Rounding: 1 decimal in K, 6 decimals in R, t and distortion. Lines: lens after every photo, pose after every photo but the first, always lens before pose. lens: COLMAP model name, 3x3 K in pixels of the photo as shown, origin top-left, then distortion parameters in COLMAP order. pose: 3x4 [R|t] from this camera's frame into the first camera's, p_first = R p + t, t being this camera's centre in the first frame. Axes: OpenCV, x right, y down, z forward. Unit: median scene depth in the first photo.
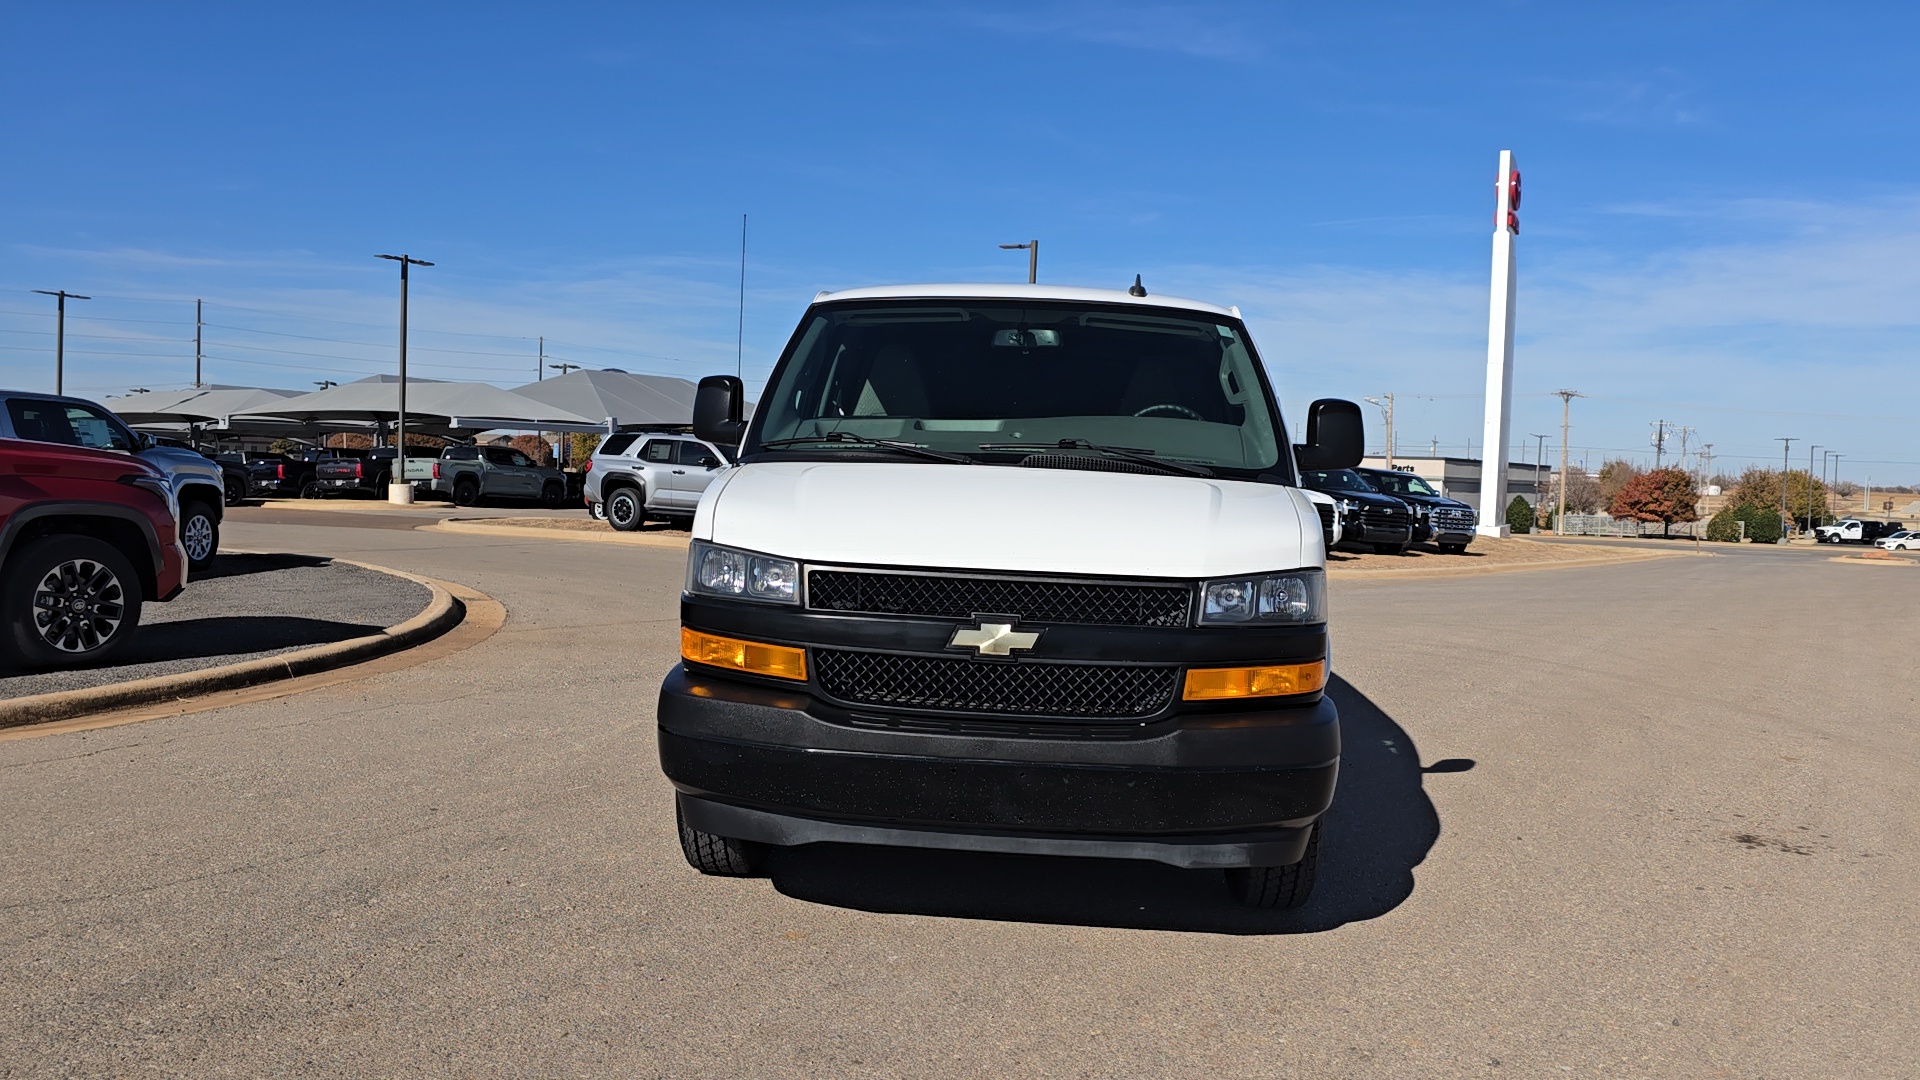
lens RADIAL K [[1585.7, 0, 953.7], [0, 1585.7, 557.2], [0, 0, 1]] dist [-0.008284, 0.010486]
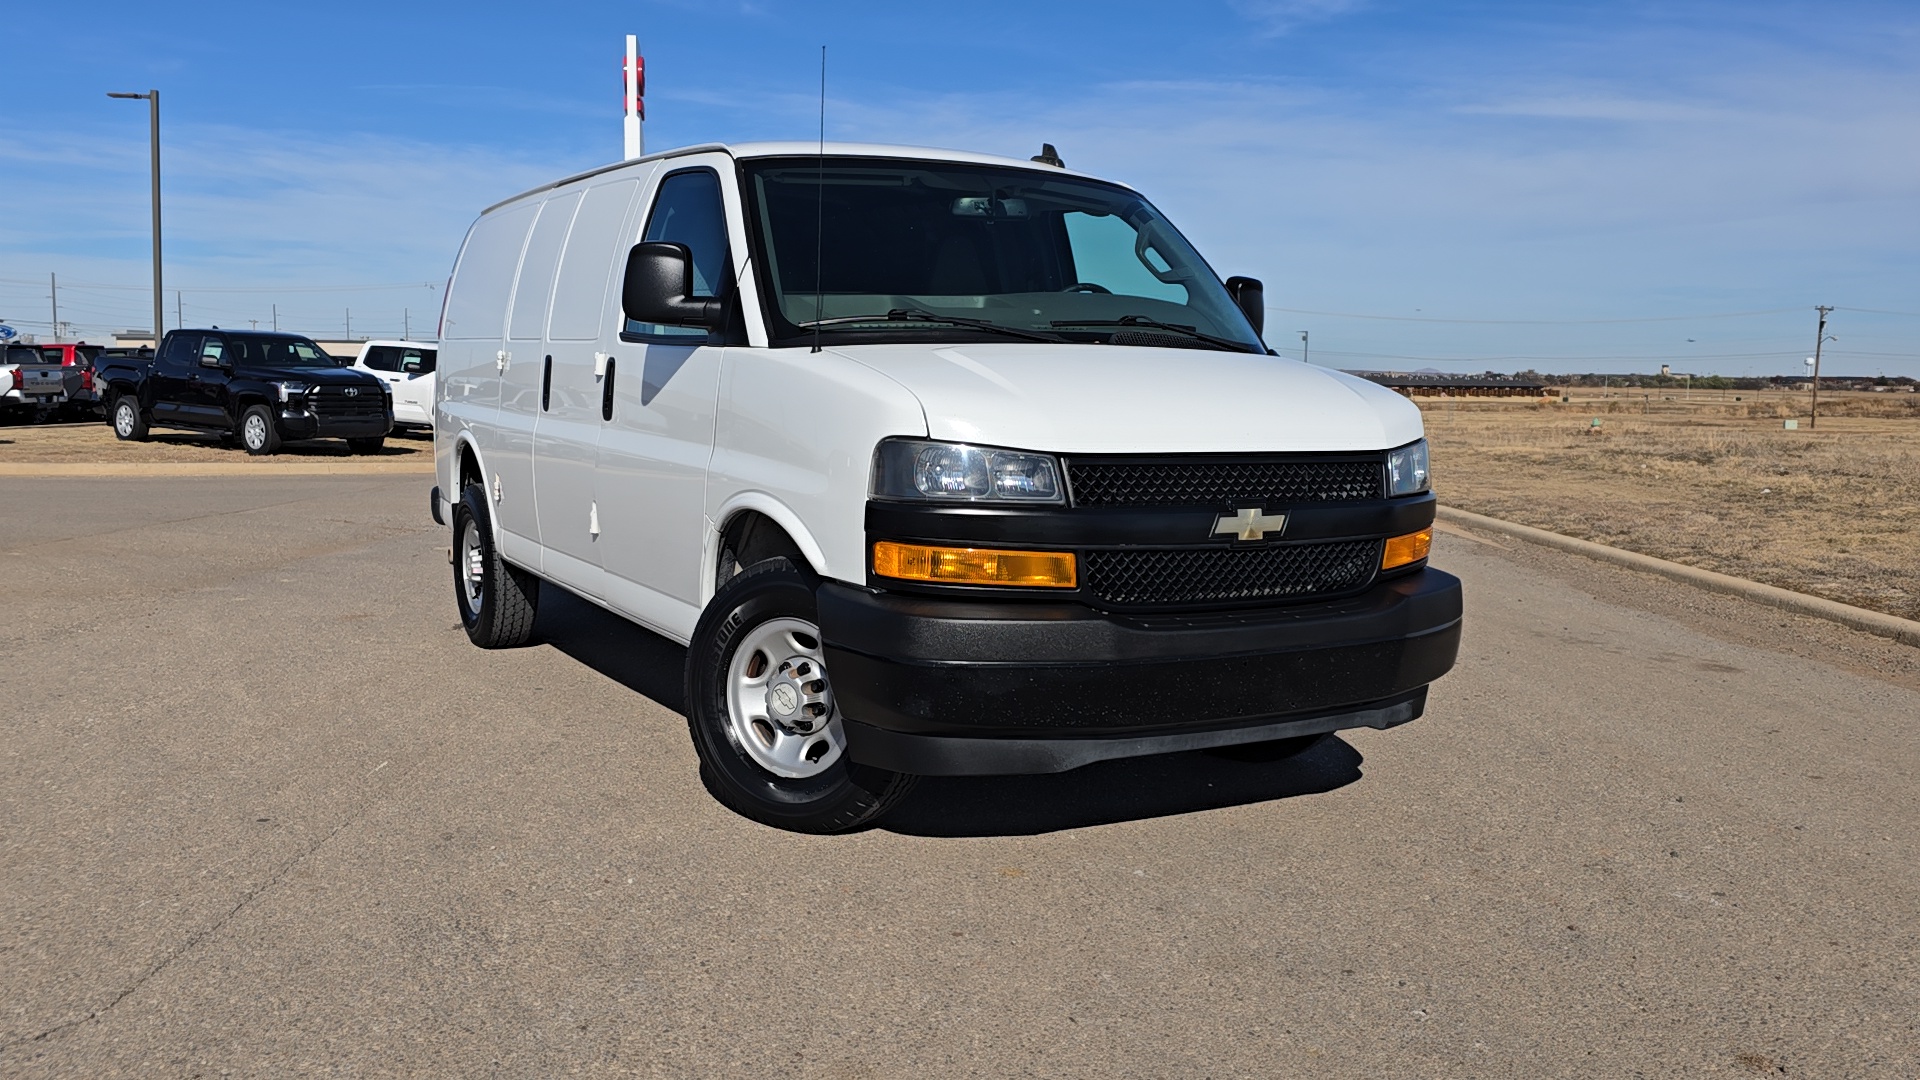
lens RADIAL K [[1585.7, 0, 977.3], [0, 1585.7, 575.6], [0, 0, 1]] dist [-0.008284, 0.010486]
pose [[0.834298, -0.088245, 0.544206, -0.510472], [0.043279, 0.994544, 0.094921, -0.012733], [-0.549613, -0.055640, 0.833564, 0.233582]]
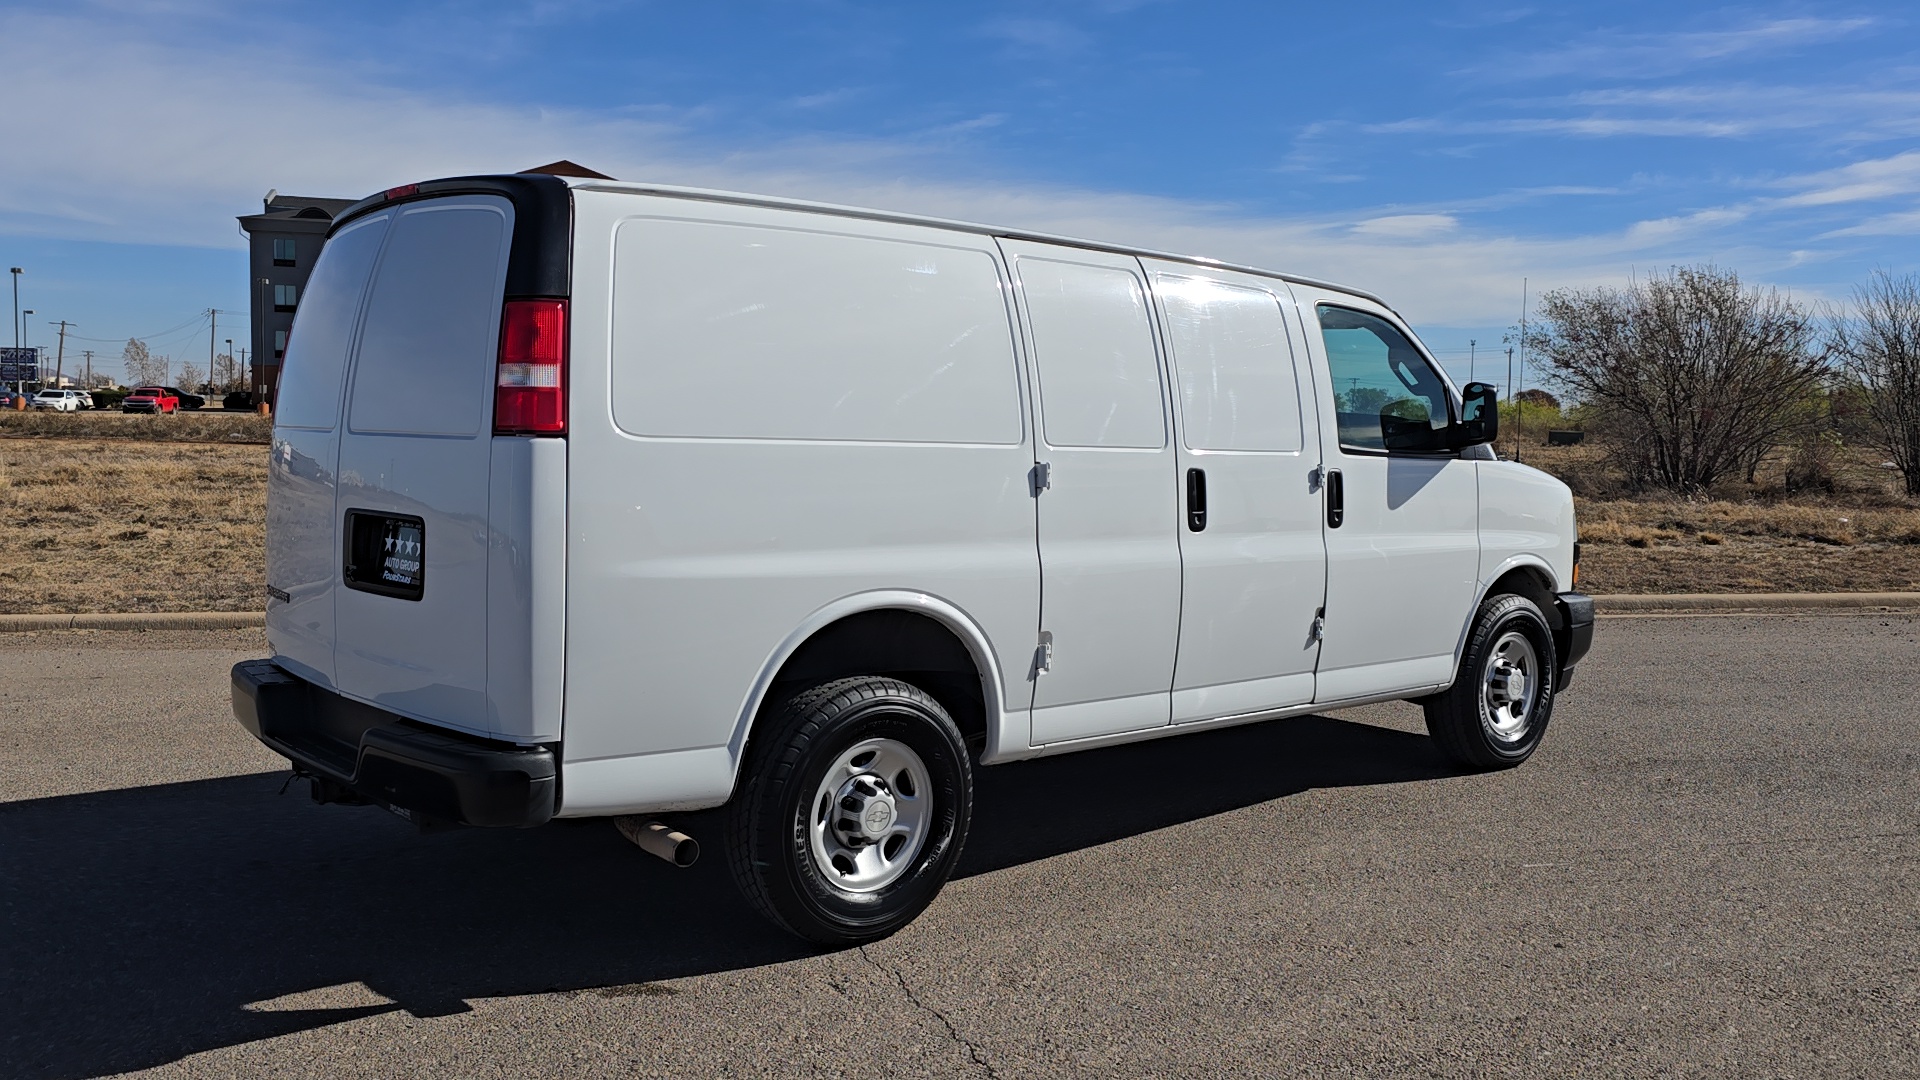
lens RADIAL K [[1585.7, 0, 960.9], [0, 1585.7, 543.7], [0, 0, 1]] dist [-0.008284, 0.010486]
pose [[-0.693892, -0.108442, 0.711867, -0.741747], [-0.002654, 0.988974, 0.148067, -0.176812], [-0.720075, 0.100853, -0.686528, 2.167815]]
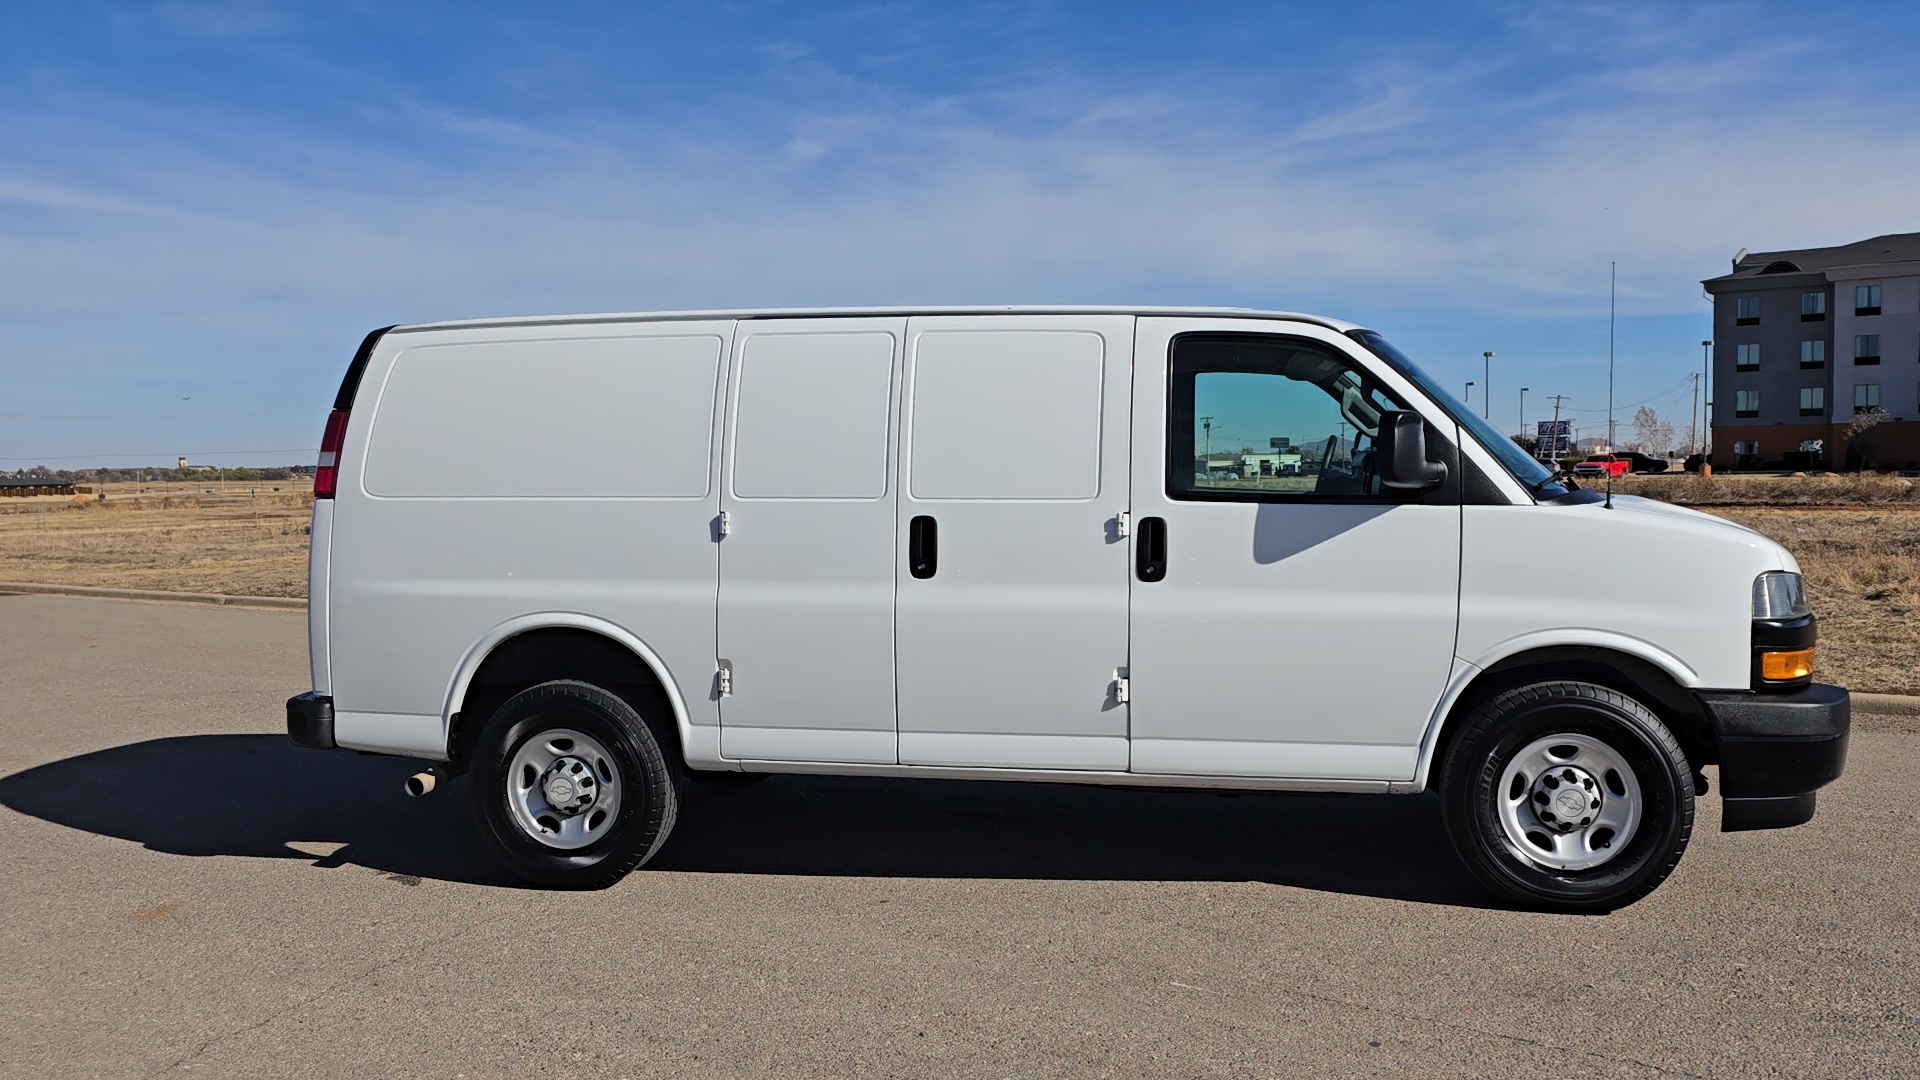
lens RADIAL K [[1585.7, 0, 958.1], [0, 1585.7, 528.0], [0, 0, 1]] dist [-0.008284, 0.010486]
pose [[0.134517, -0.072408, 0.988262, -1.137758], [0.077554, 0.995037, 0.062348, -0.131105], [-0.987872, 0.068257, 0.139464, 1.207603]]
